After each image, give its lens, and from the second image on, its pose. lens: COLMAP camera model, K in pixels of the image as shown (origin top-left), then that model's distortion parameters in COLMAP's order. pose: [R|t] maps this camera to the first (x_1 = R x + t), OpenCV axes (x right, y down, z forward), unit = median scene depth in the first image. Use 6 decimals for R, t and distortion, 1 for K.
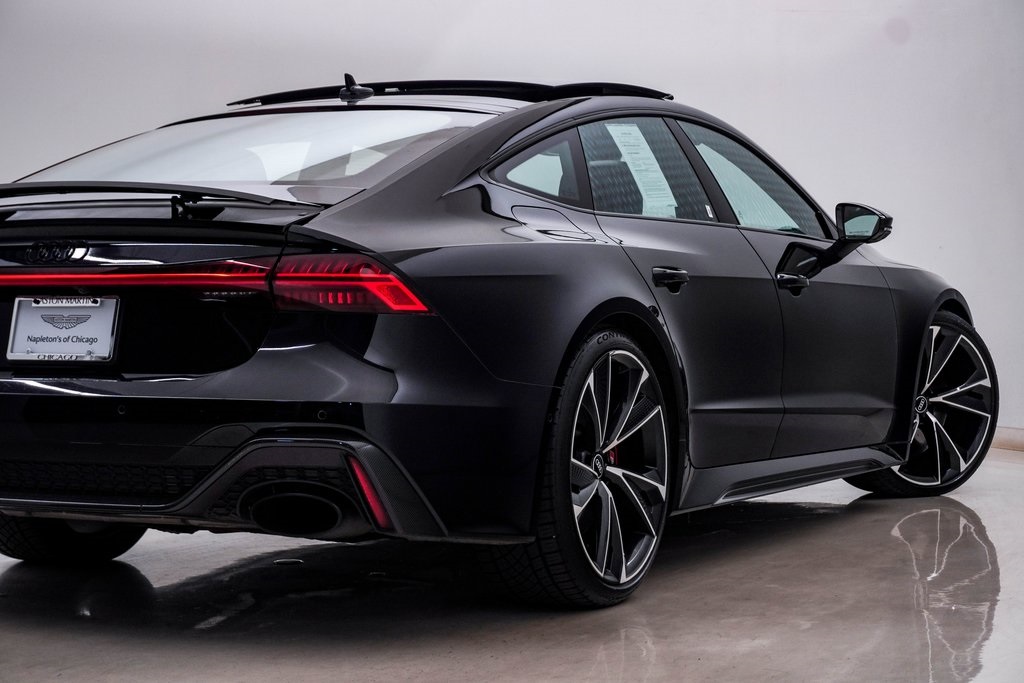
lens RADIAL K [[2182.9, 0, 512.0], [0, 2182.9, 341.5], [0, 0, 1]] dist [0.004600, 0.179415]
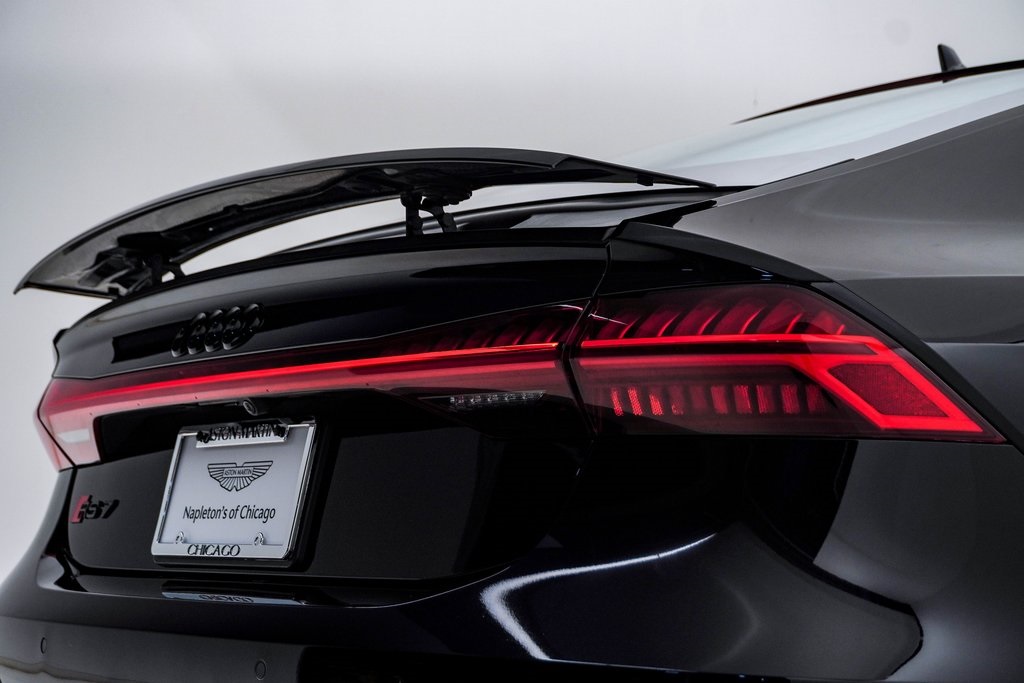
lens RADIAL K [[1876.1, 0, 513.8], [0, 1876.1, 323.1], [0, 0, 1]] dist [0.013487, 0.044075]
pose [[0.911316, -0.042678, -0.409489, 0.021140], [-0.008904, 0.992337, -0.123239, 0.007828], [0.411611, 0.115956, 0.903953, 0.644439]]
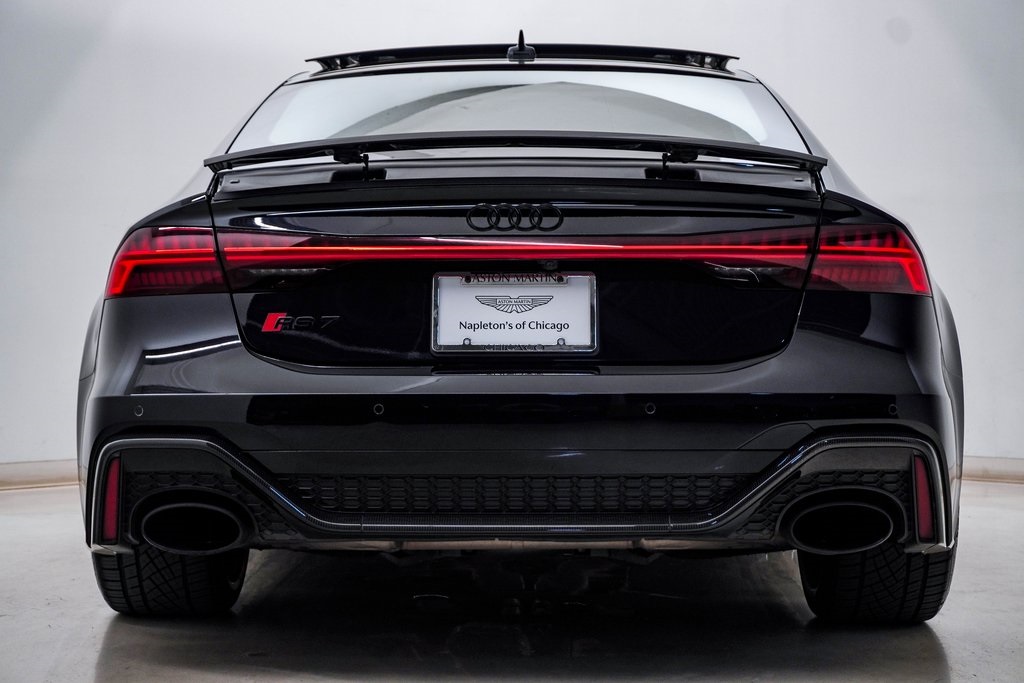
lens RADIAL K [[2182.9, 0, 512.0], [0, 2182.9, 341.5], [0, 0, 1]] dist [0.004600, 0.179415]
pose [[0.891989, -0.002486, 0.452051, -0.569356], [0.009666, 0.999861, -0.013574, 0.015805], [-0.451954, 0.016477, 0.891889, 0.274662]]
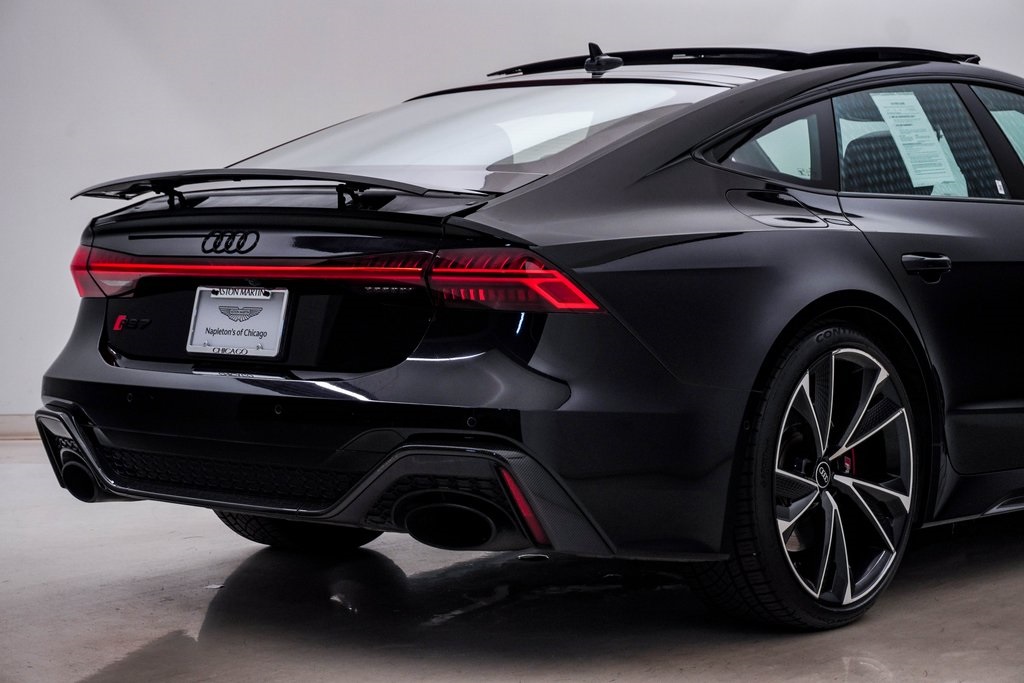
lens RADIAL K [[2182.9, 0, 512.0], [0, 2182.9, 341.5], [0, 0, 1]] dist [0.004600, 0.179415]
pose [[0.971782, 0.016208, -0.235325, 0.137880], [-0.009494, 0.999516, 0.029634, -0.026430], [0.235692, -0.026564, 0.971465, 0.092712]]
